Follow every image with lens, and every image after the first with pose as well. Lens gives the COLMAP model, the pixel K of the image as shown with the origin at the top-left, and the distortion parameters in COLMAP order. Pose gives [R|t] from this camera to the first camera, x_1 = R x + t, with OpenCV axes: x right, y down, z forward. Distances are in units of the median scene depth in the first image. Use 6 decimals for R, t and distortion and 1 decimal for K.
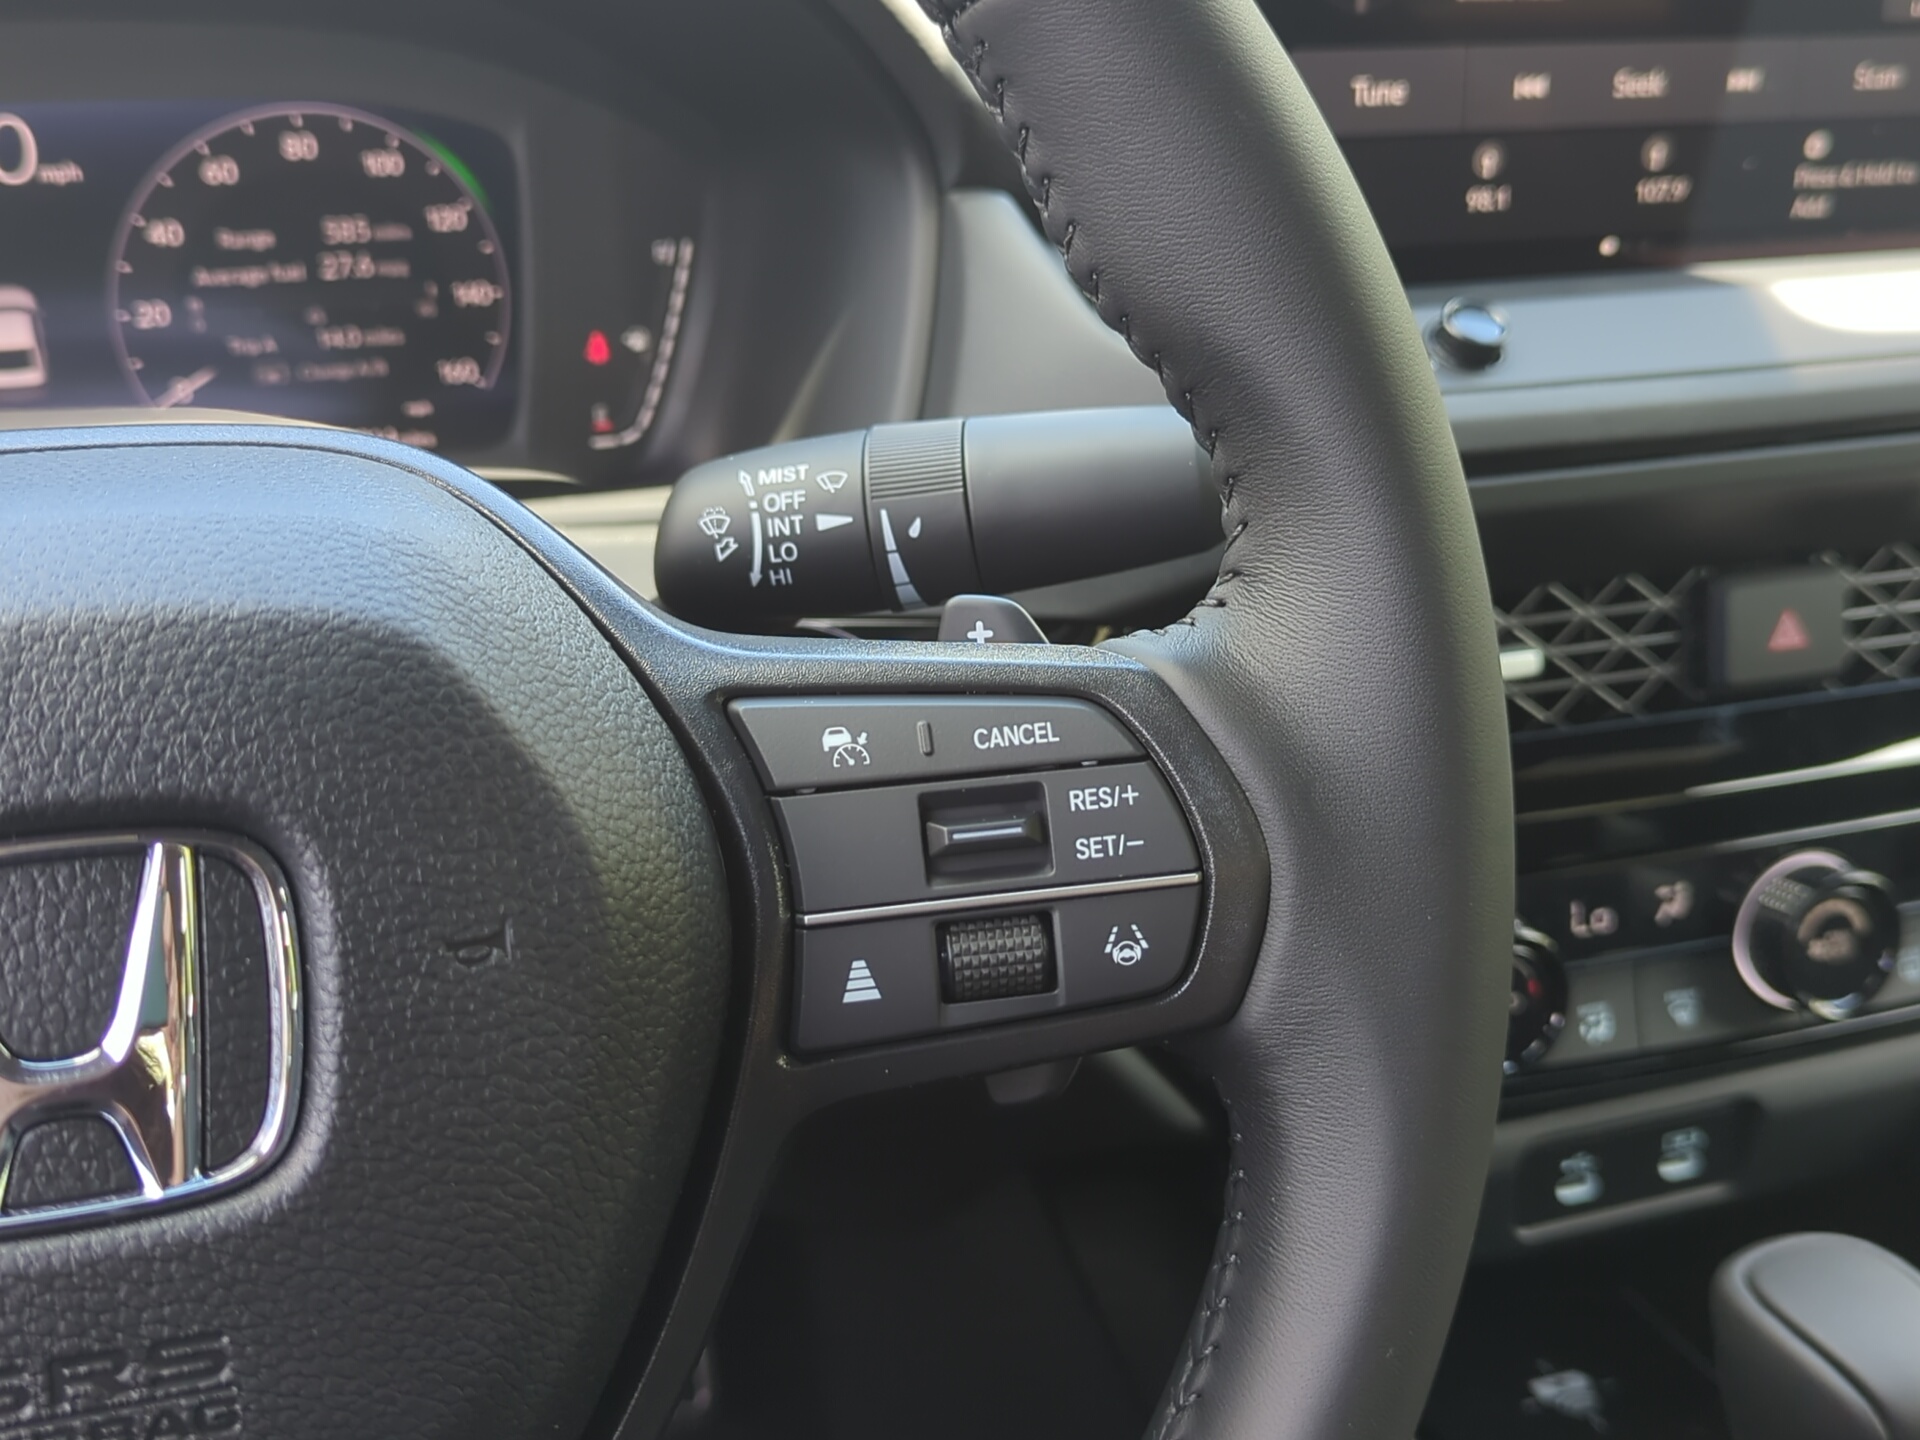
lens RADIAL K [[2470.2, 0, 990.6], [0, 2470.2, 690.3], [0, 0, 1]] dist [0.011243, 0.000000]
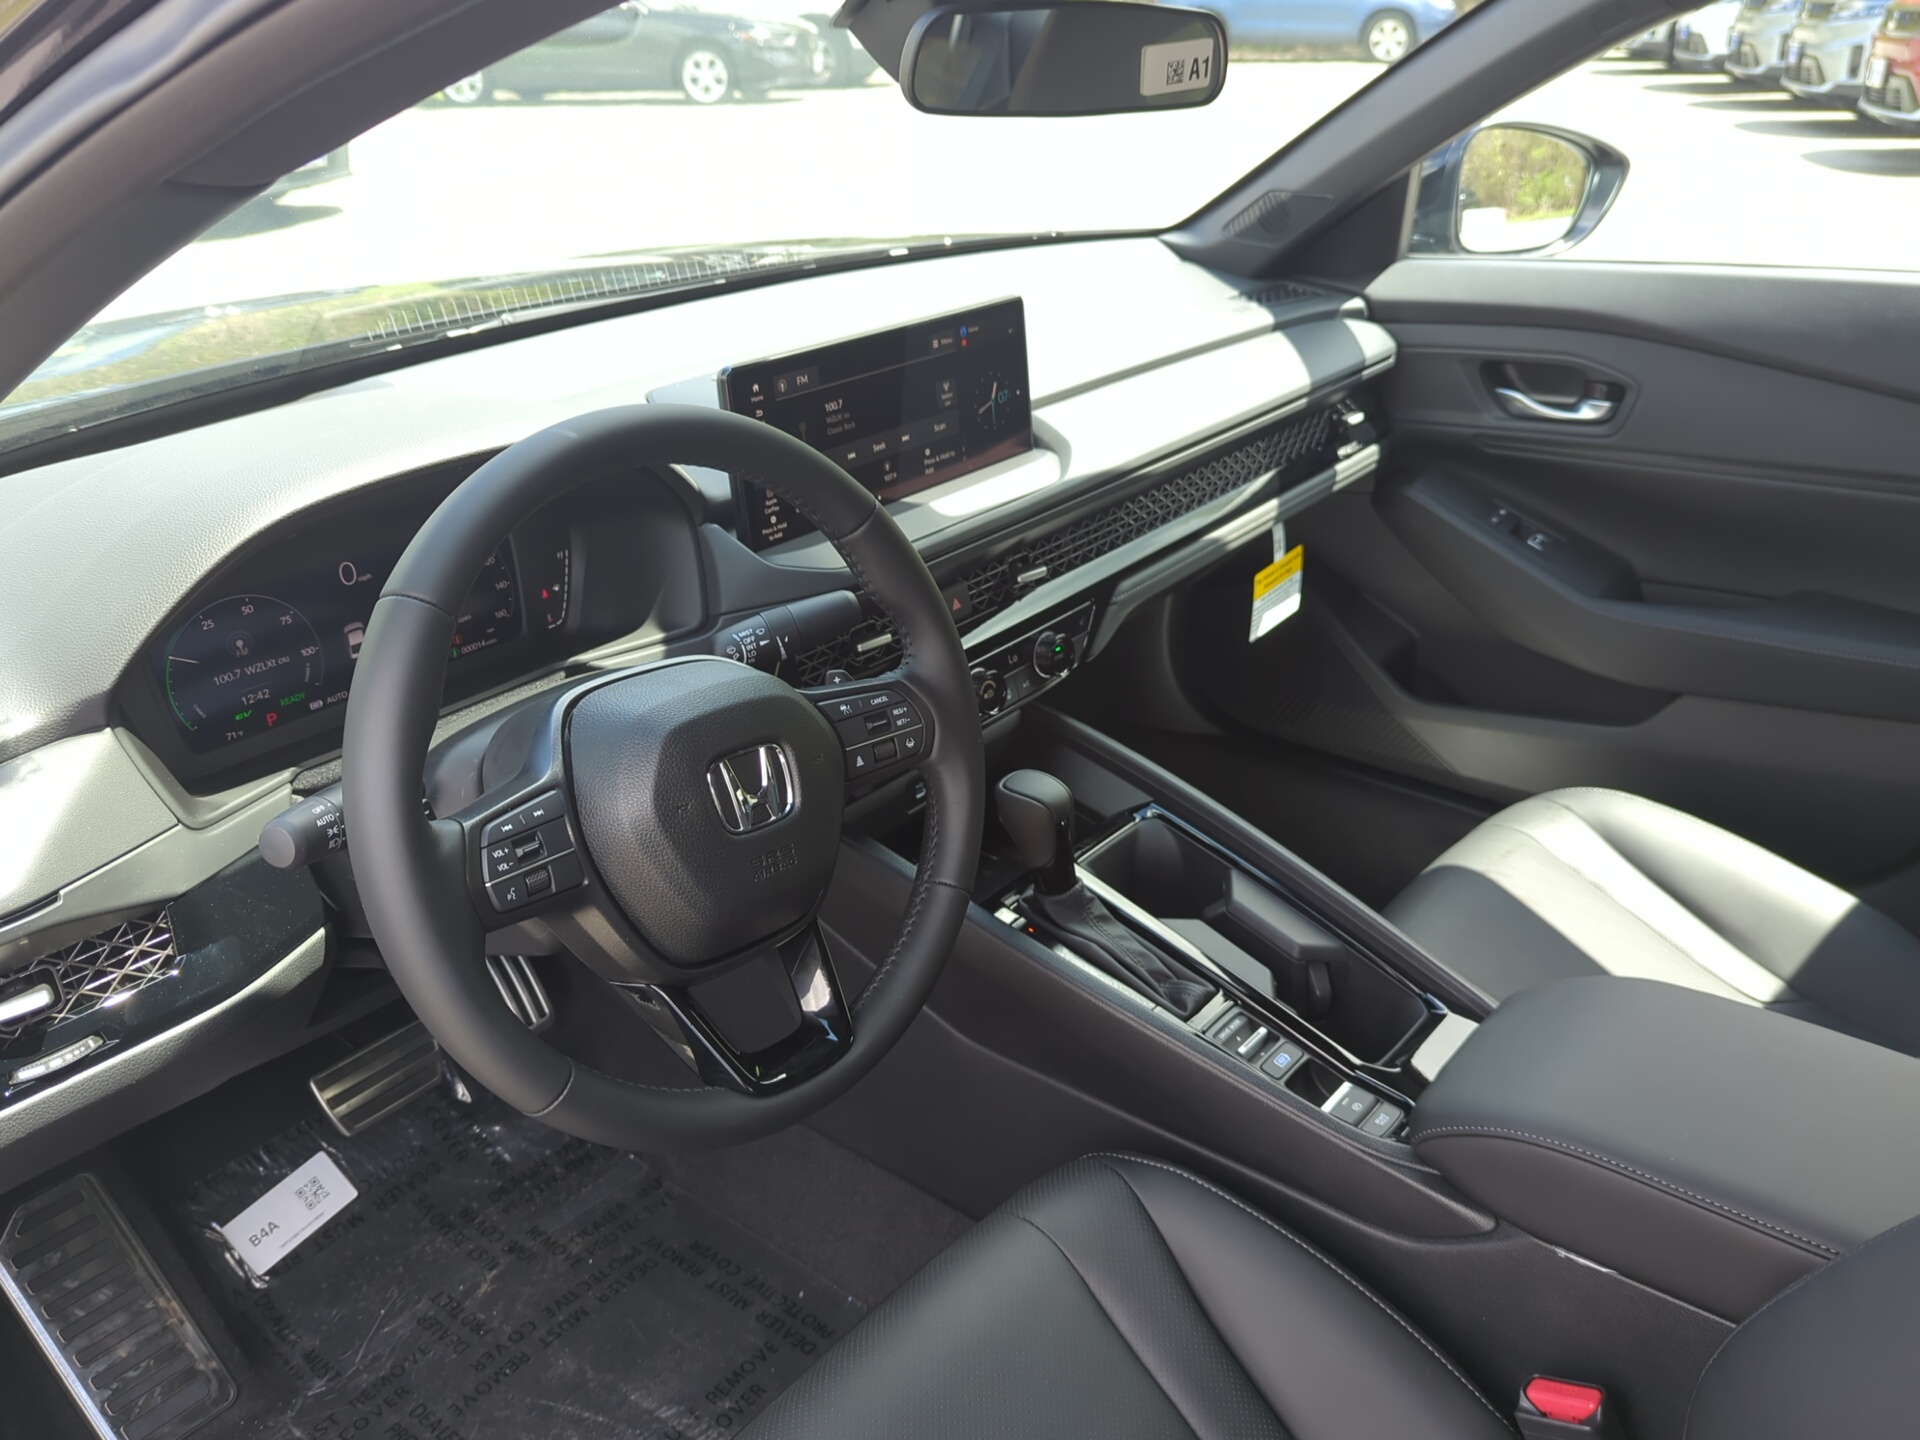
lens RADIAL K [[1550.1, 0, 975.7], [0, 1550.1, 702.1], [0, 0, 1]] dist [0.055218, -0.052275]
pose [[0.871471, -0.244421, 0.425201, -0.554717], [0.217169, 0.969653, 0.112294, -0.122175], [-0.439745, -0.005520, 0.898106, -0.845716]]
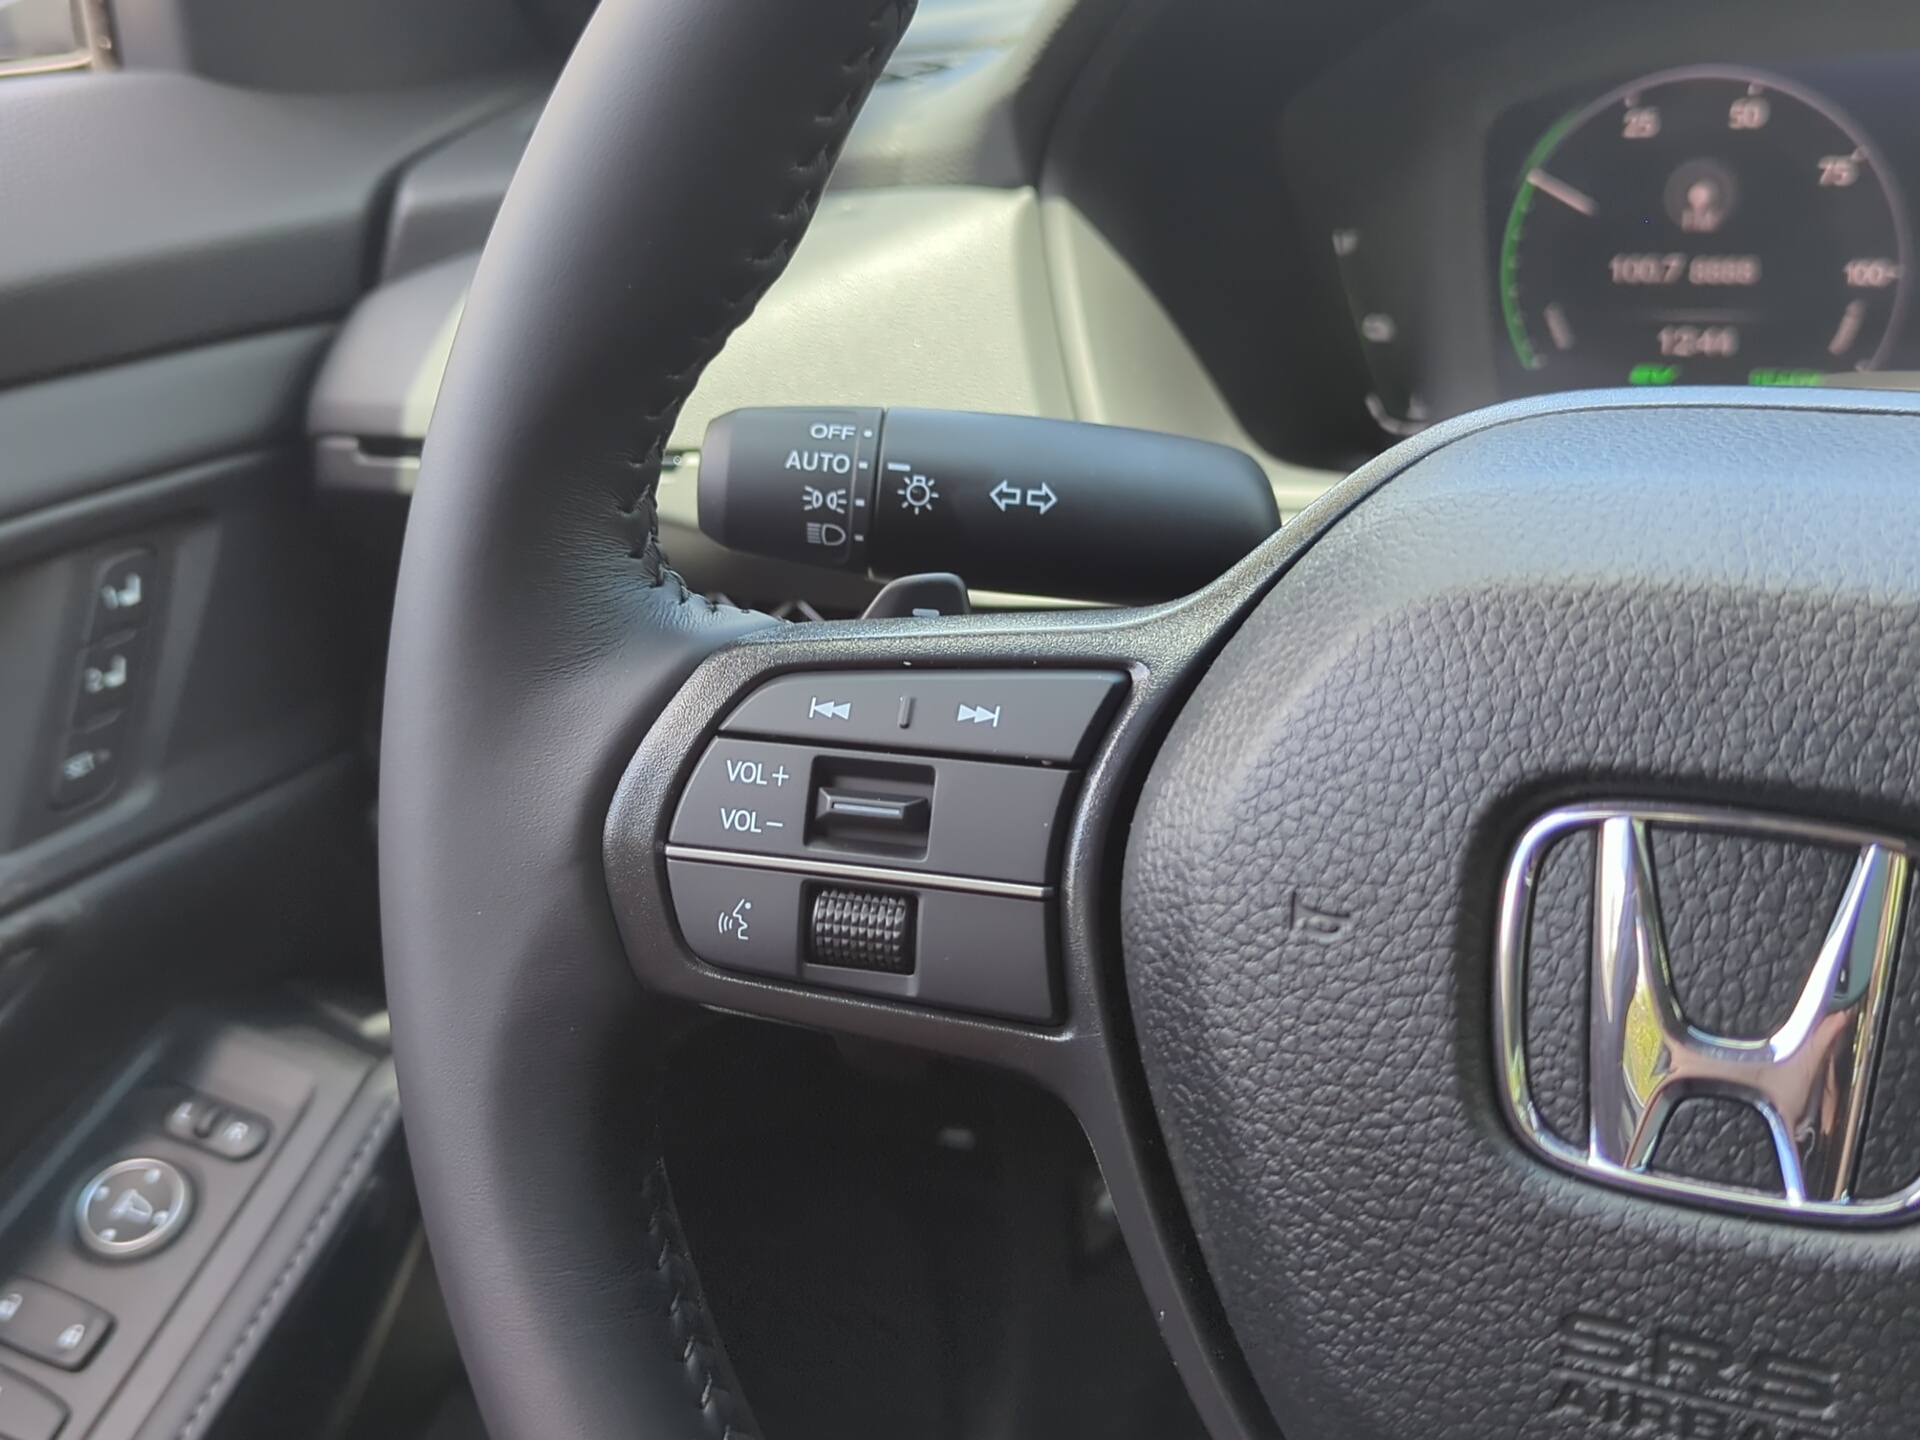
lens RADIAL K [[2470.2, 0, 963.4], [0, 2470.2, 694.5], [0, 0, 1]] dist [0.011243, 0.000000]
pose [[0.678664, 0.187814, -0.710029, 0.038597], [-0.168251, 0.980799, 0.098618, -0.013070], [0.714918, 0.052535, 0.697232, 0.042397]]
